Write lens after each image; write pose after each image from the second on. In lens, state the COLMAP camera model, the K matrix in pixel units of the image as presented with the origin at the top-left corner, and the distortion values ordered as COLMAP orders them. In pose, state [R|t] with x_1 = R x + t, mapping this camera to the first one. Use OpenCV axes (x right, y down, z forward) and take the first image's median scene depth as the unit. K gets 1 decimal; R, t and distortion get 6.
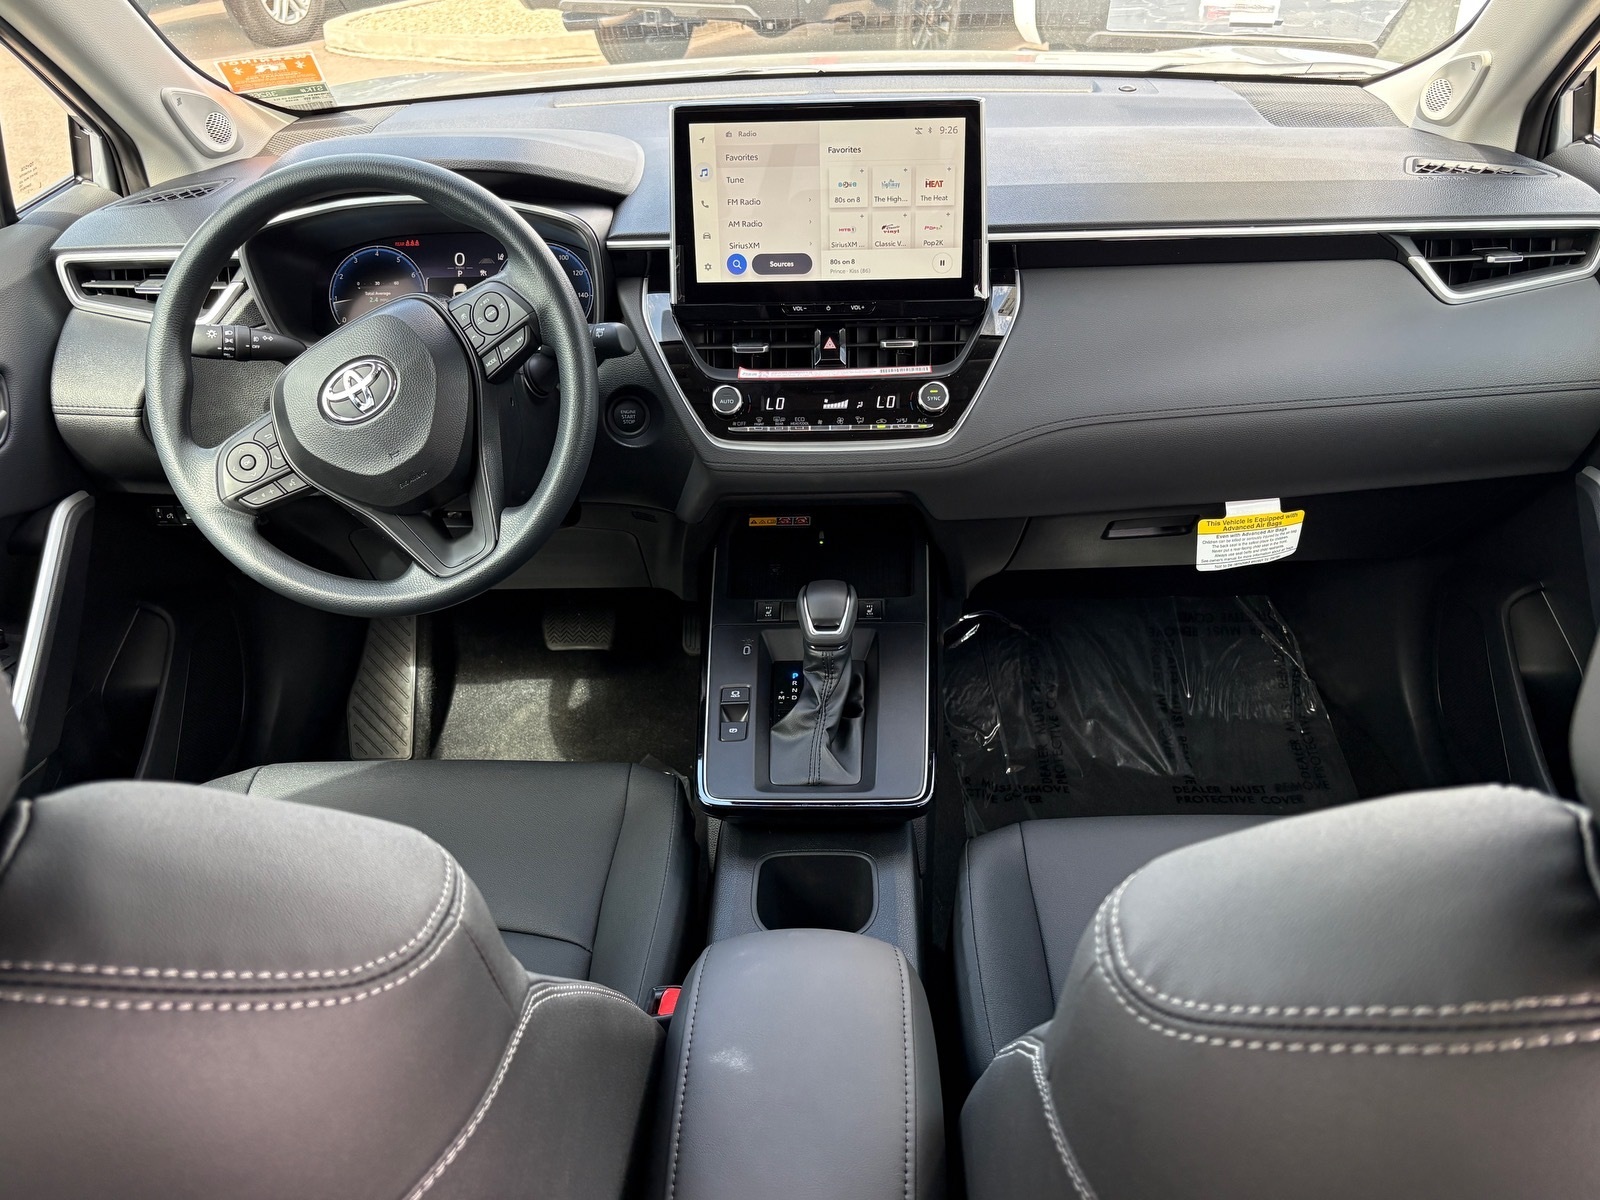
lens RADIAL K [[1361.9, 0, 794.9], [0, 1361.9, 598.5], [0, 0, 1]] dist [0.009056, -0.042310]
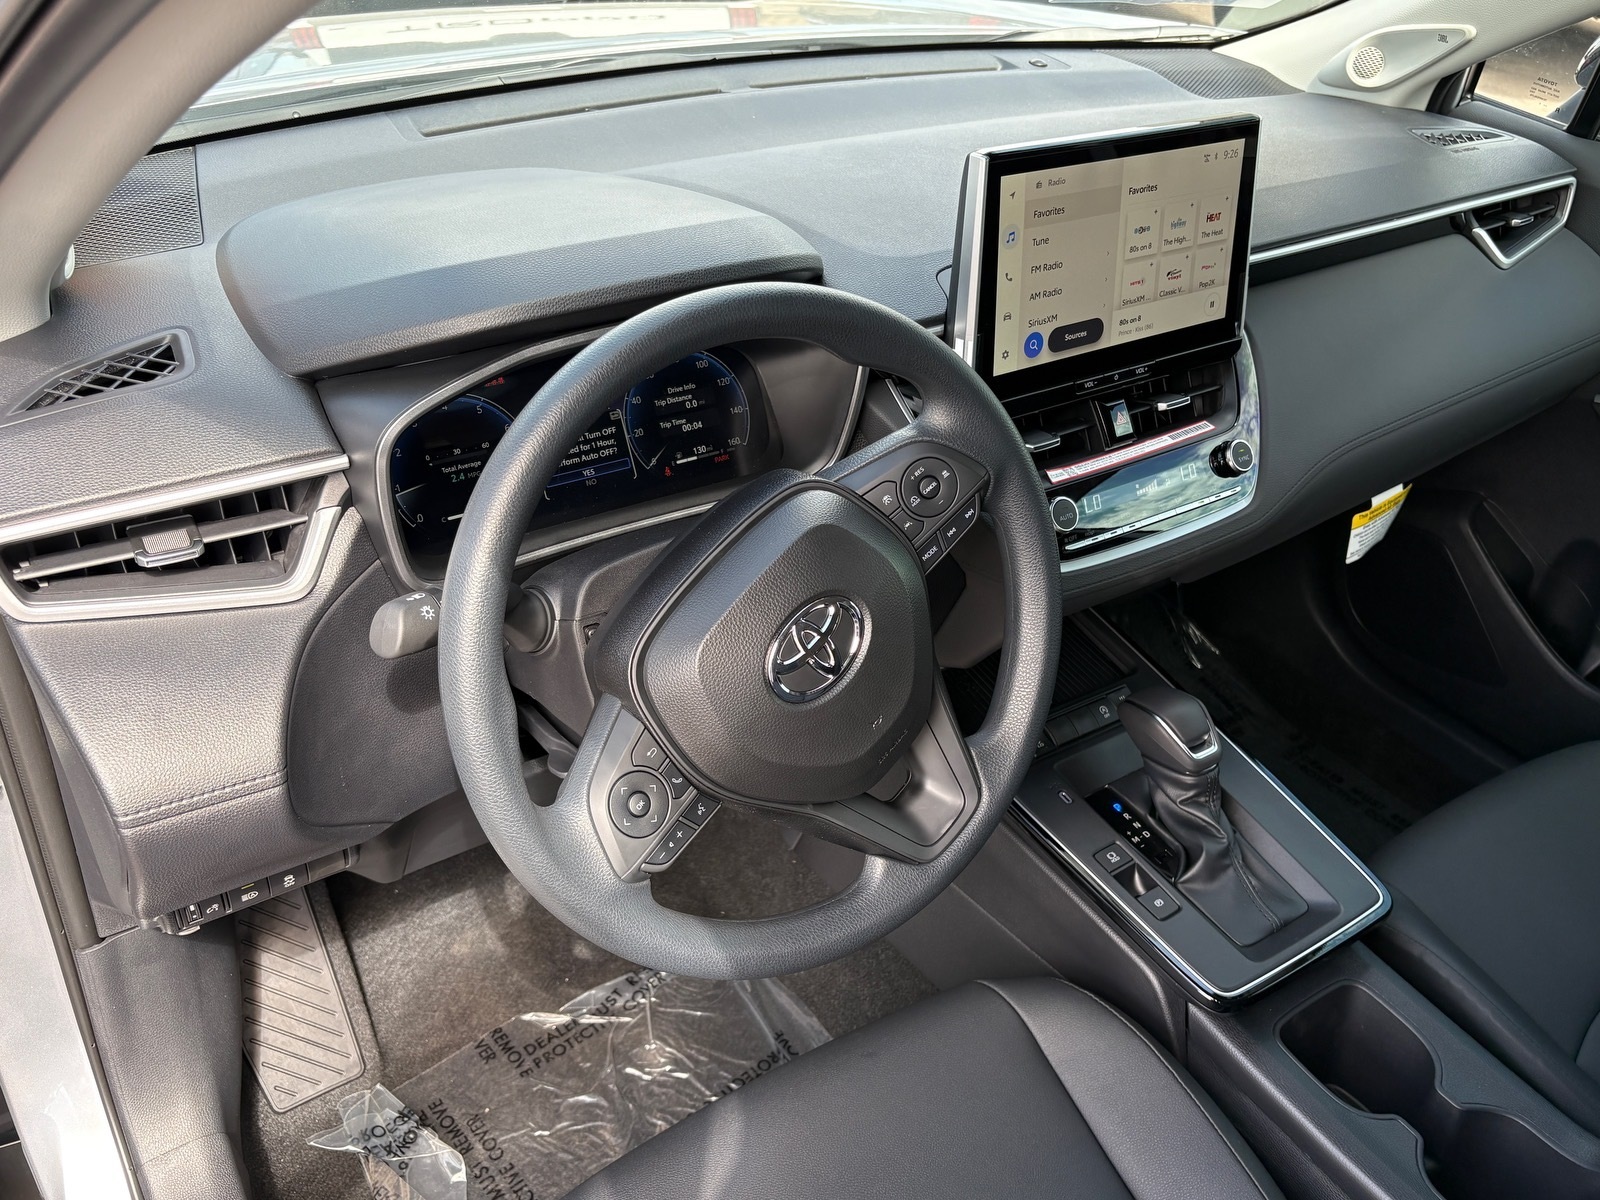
lens RADIAL K [[1361.9, 0, 794.3], [0, 1361.9, 591.7], [0, 0, 1]] dist [0.009056, -0.042310]
pose [[0.802231, -0.265058, 0.534948, -0.608990], [0.230908, 0.964062, 0.131397, -0.241647], [-0.550551, 0.018113, 0.834605, 0.418502]]
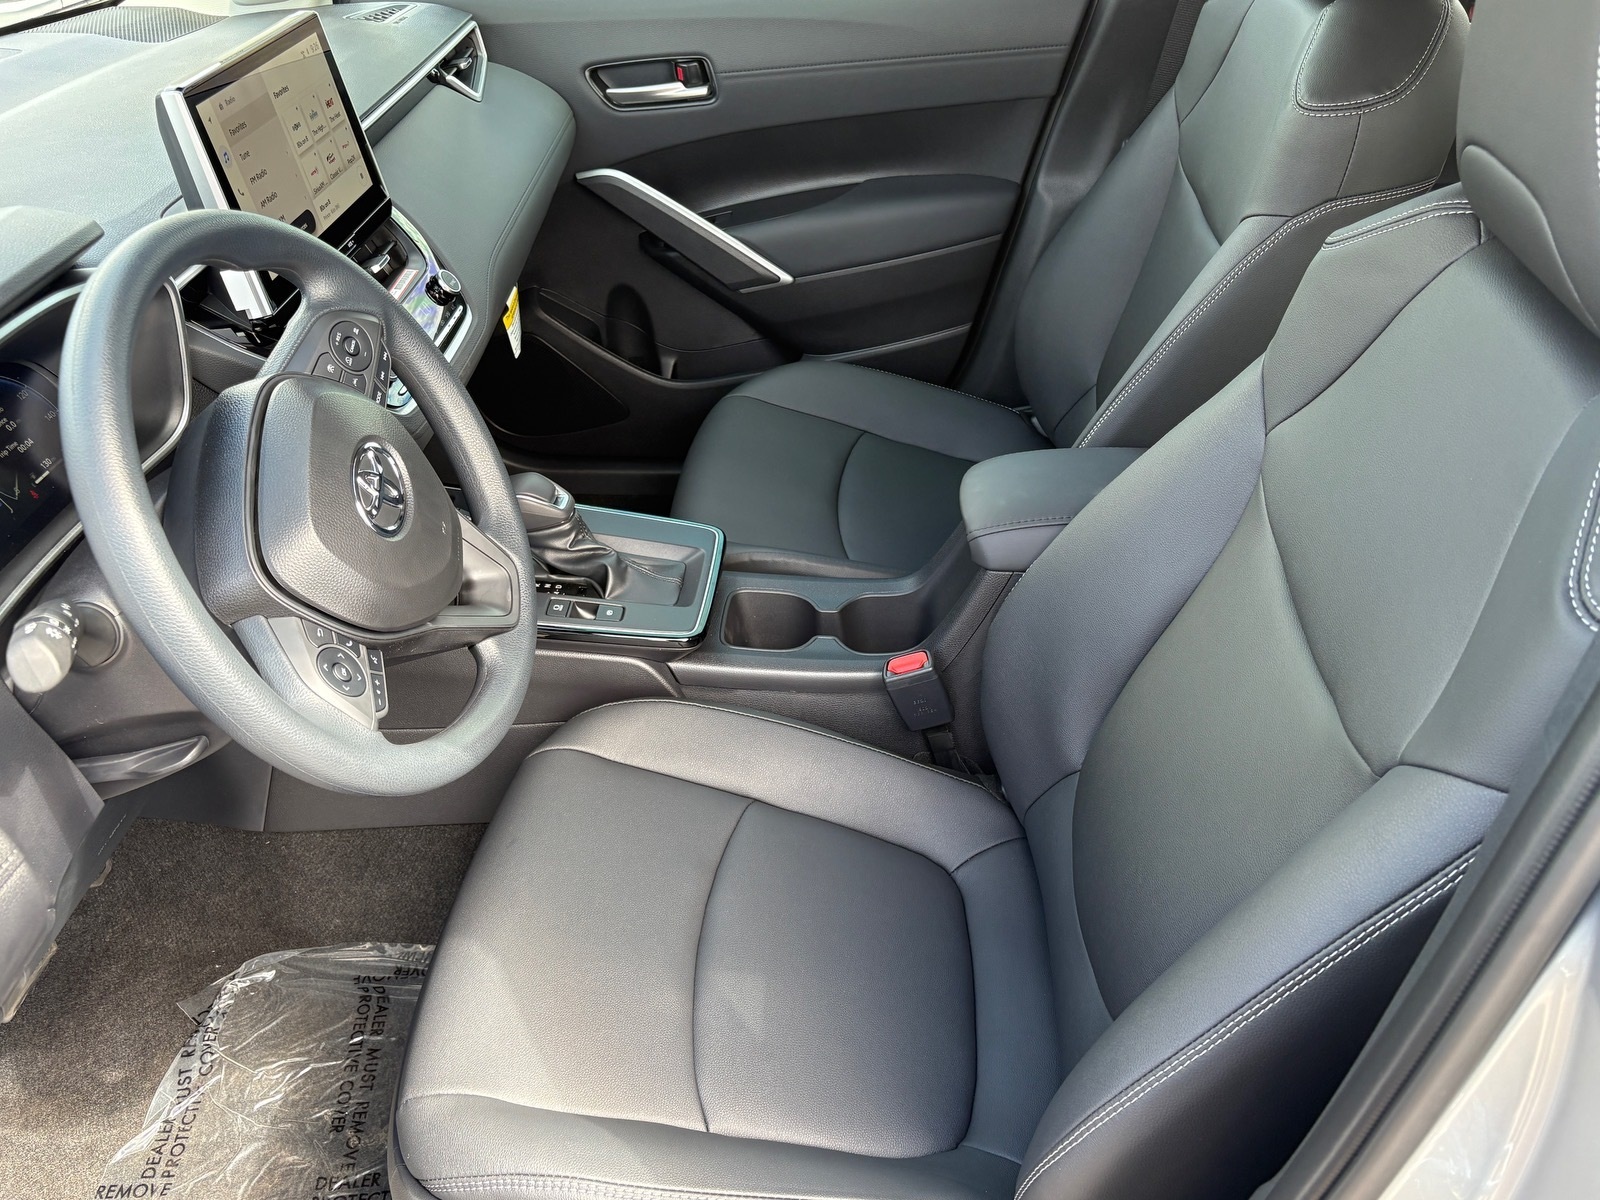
lens RADIAL K [[1361.9, 0, 809.5], [0, 1361.9, 608.1], [0, 0, 1]] dist [0.009056, -0.042310]
pose [[0.020211, -0.543190, 0.839366, -0.904284], [0.534018, 0.715614, 0.450246, -0.290128], [-0.845232, 0.439137, 0.304536, 0.538207]]
